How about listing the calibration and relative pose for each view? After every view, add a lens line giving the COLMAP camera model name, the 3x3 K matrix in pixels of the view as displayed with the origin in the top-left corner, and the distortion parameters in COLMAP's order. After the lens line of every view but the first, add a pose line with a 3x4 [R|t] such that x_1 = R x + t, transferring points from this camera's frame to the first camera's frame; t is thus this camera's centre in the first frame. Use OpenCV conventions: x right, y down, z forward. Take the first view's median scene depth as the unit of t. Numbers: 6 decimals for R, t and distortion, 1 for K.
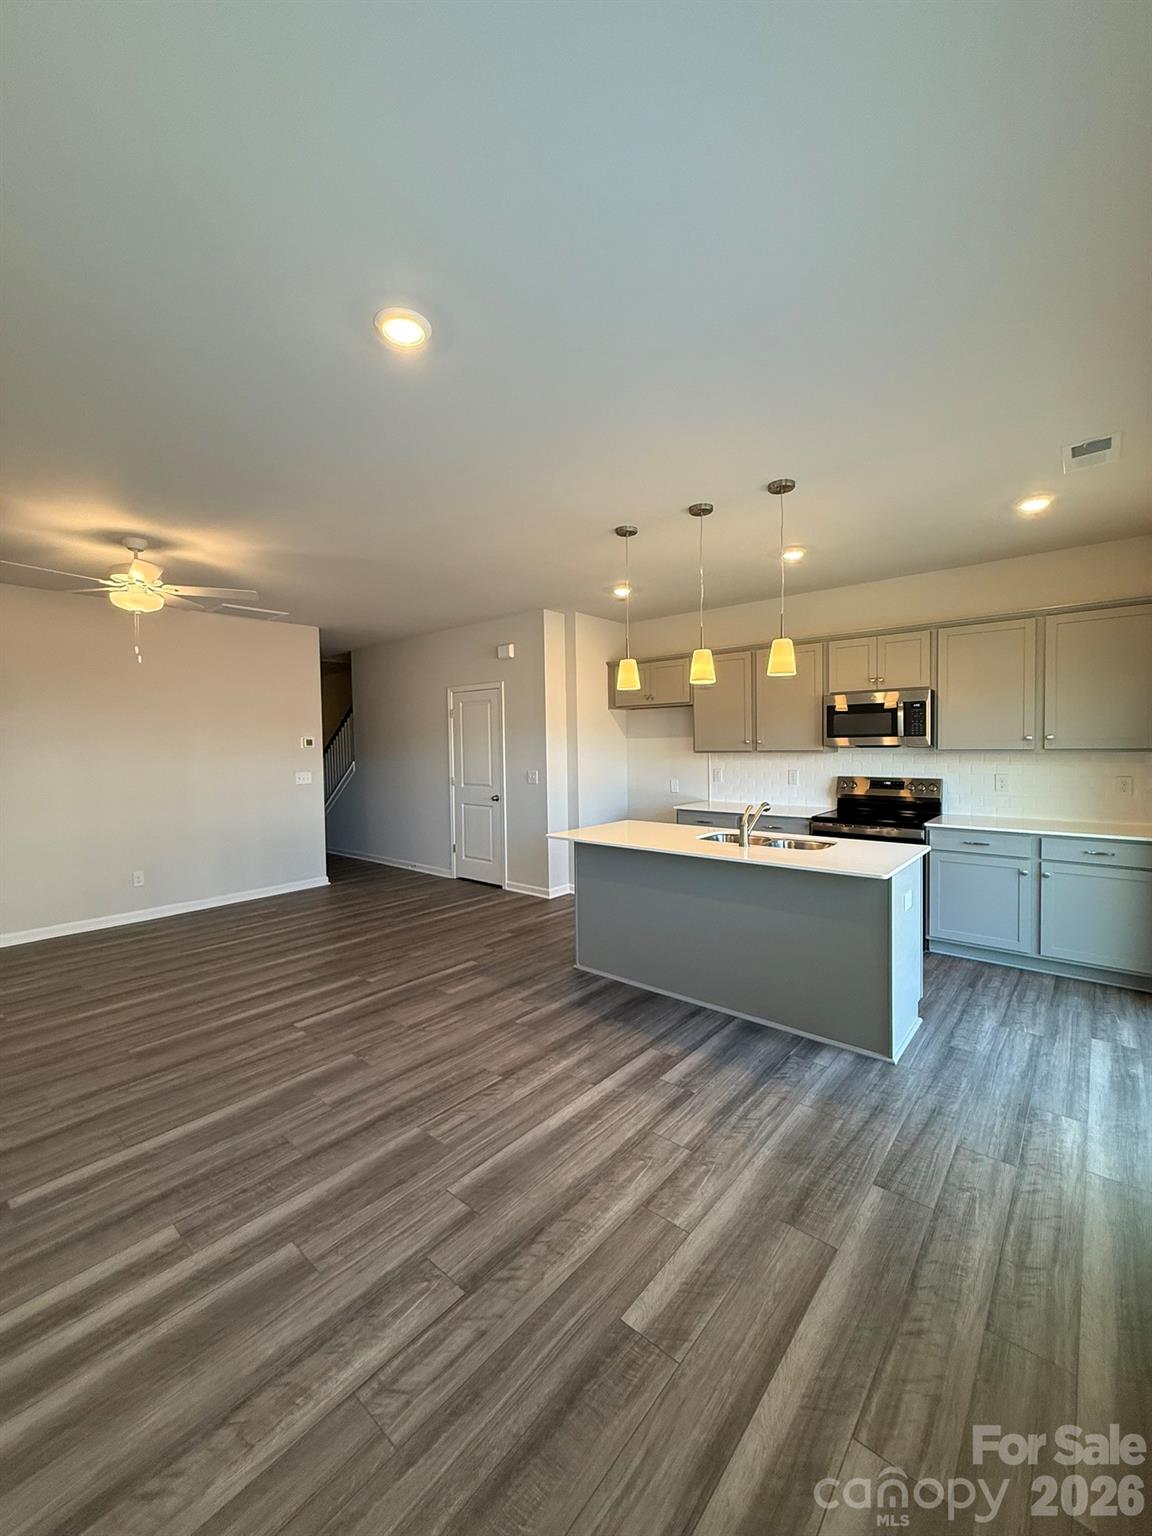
lens RADIAL K [[618.5, 0, 576.0], [0, 618.5, 768.0], [0, 0, 1]] dist [0.009243, 0.000287]
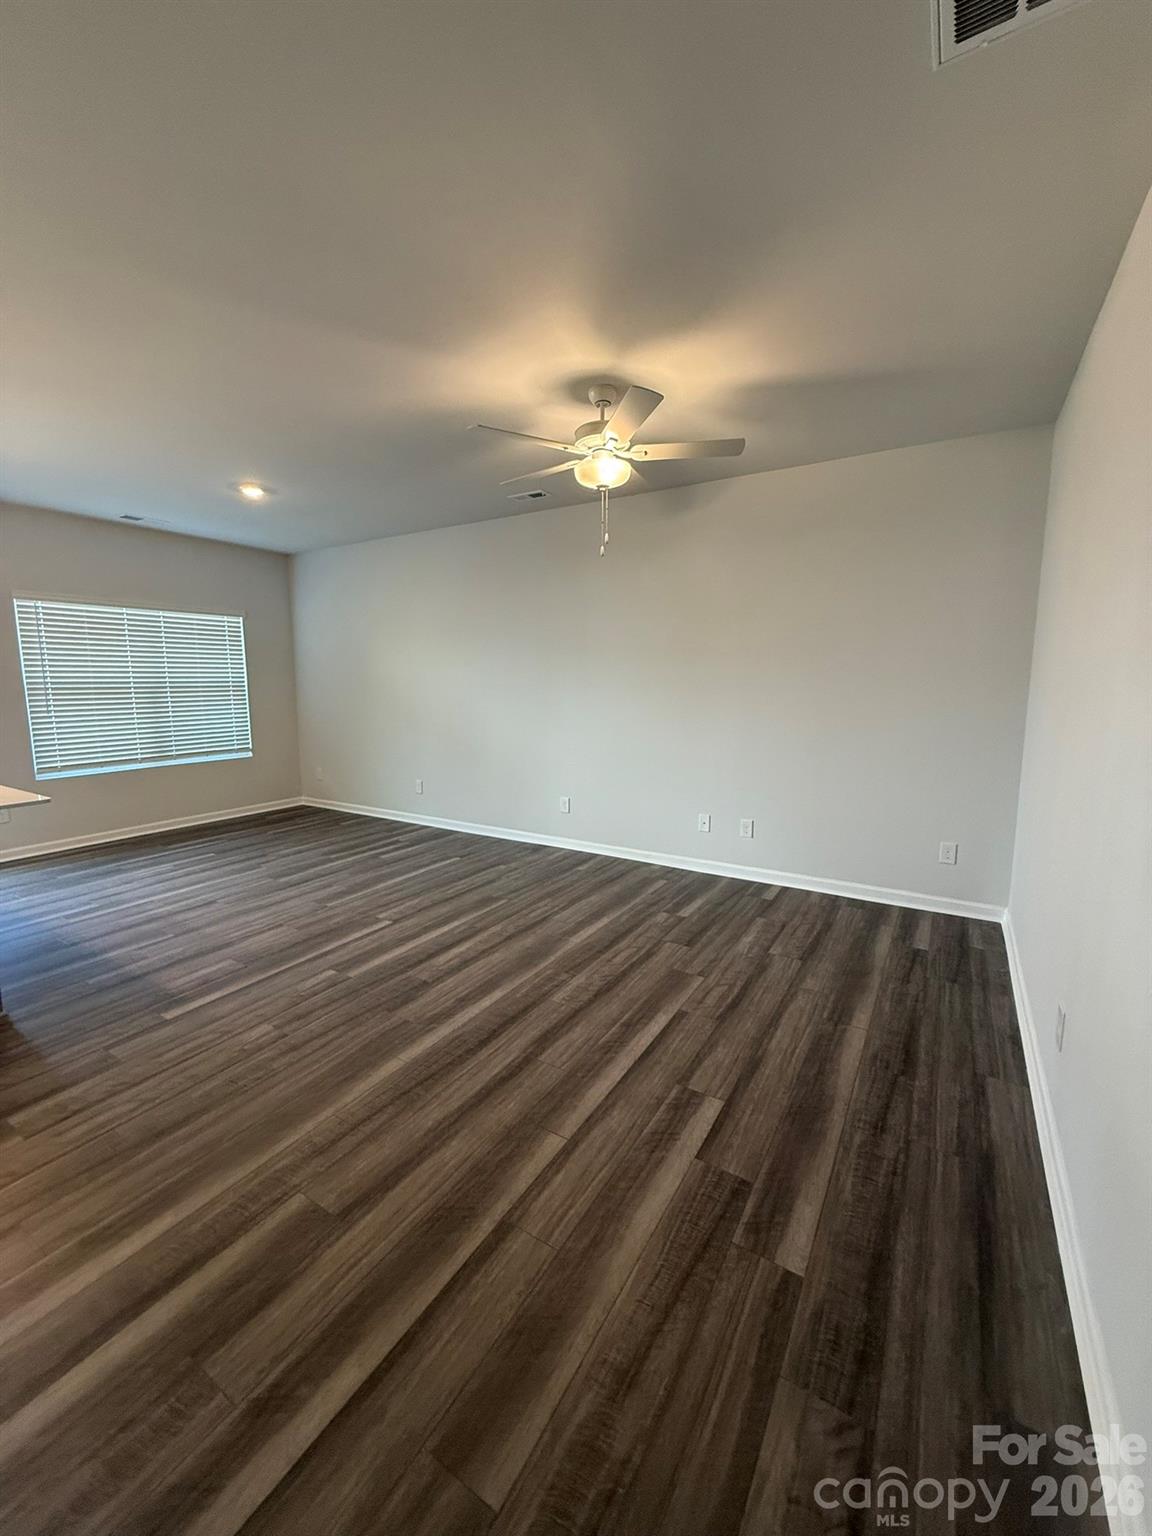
lens RADIAL K [[610.7, 0, 578.7], [0, 610.7, 766.7], [0, 0, 1]] dist [0.000607, 0.000231]
pose [[-0.986504, 0.039370, -0.158935, -0.617879], [0.009159, 0.982411, 0.186505, -0.059138], [0.163482, 0.182532, -0.969513, 2.050445]]
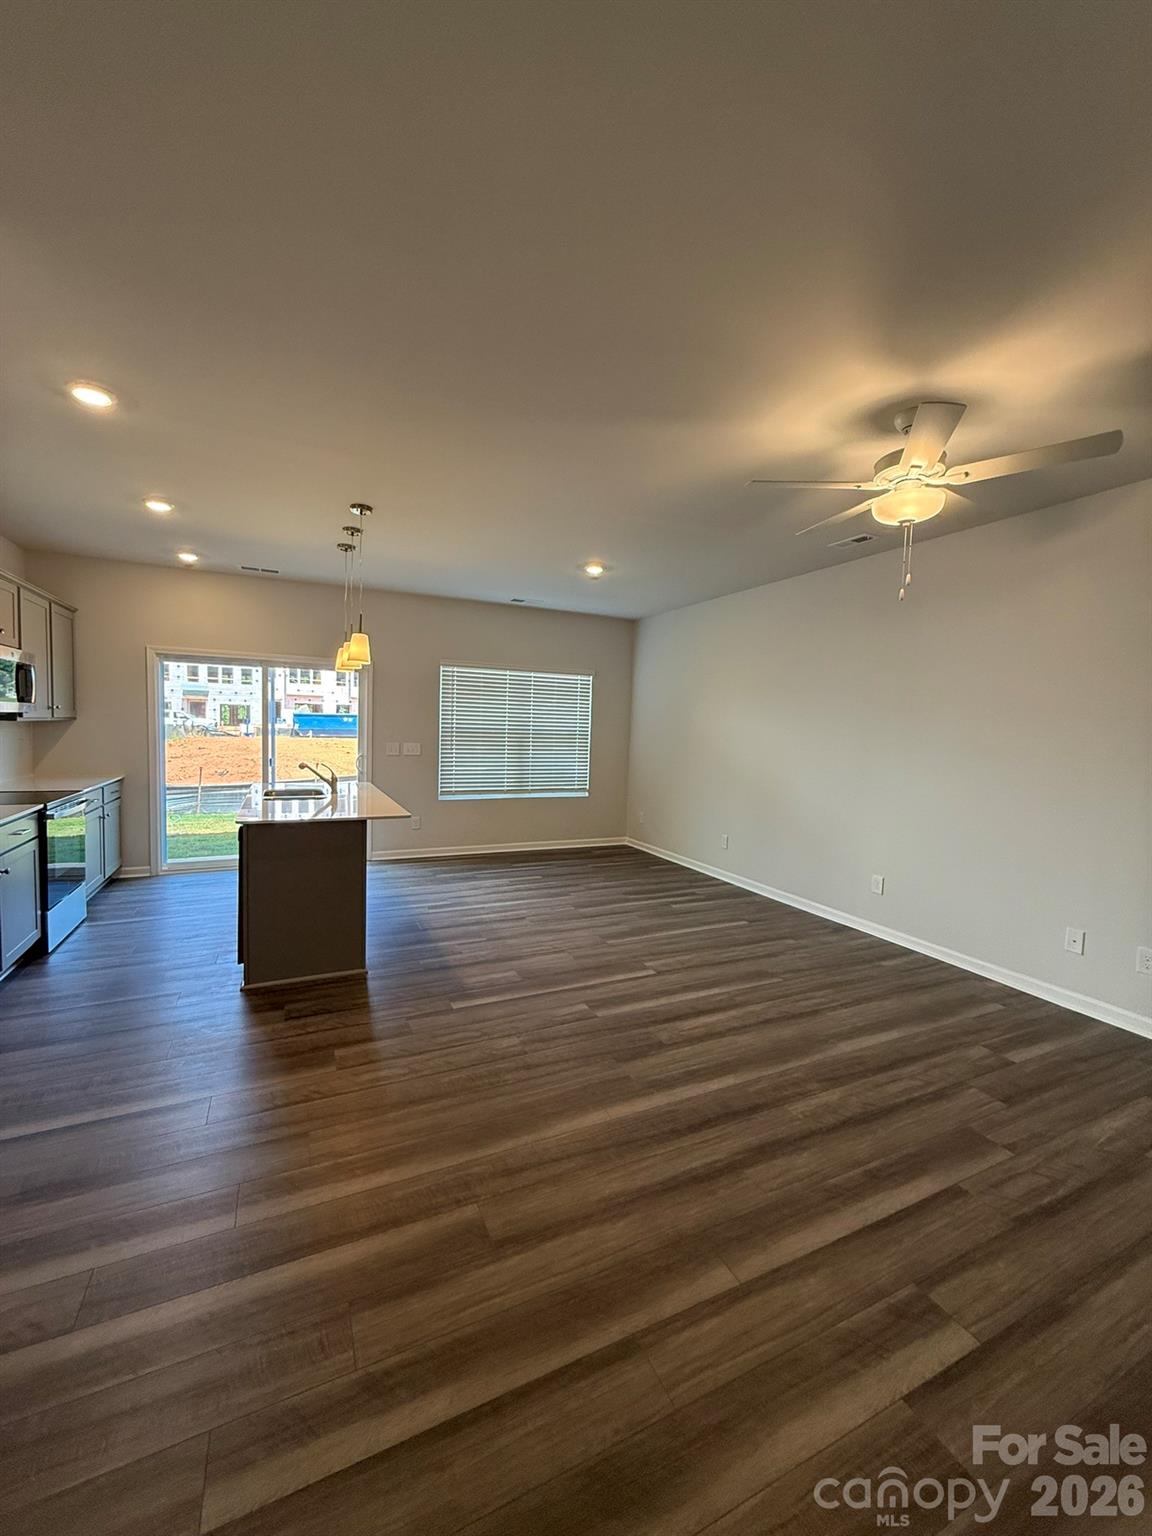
lens RADIAL K [[610.7, 0, 578.7], [0, 610.7, 766.7], [0, 0, 1]] dist [0.000607, 0.000231]
pose [[-0.917645, -0.039048, 0.395479, -0.742738], [0.000128, 0.995132, 0.098552, -0.062768], [-0.397402, 0.090487, -0.913172, 2.012721]]
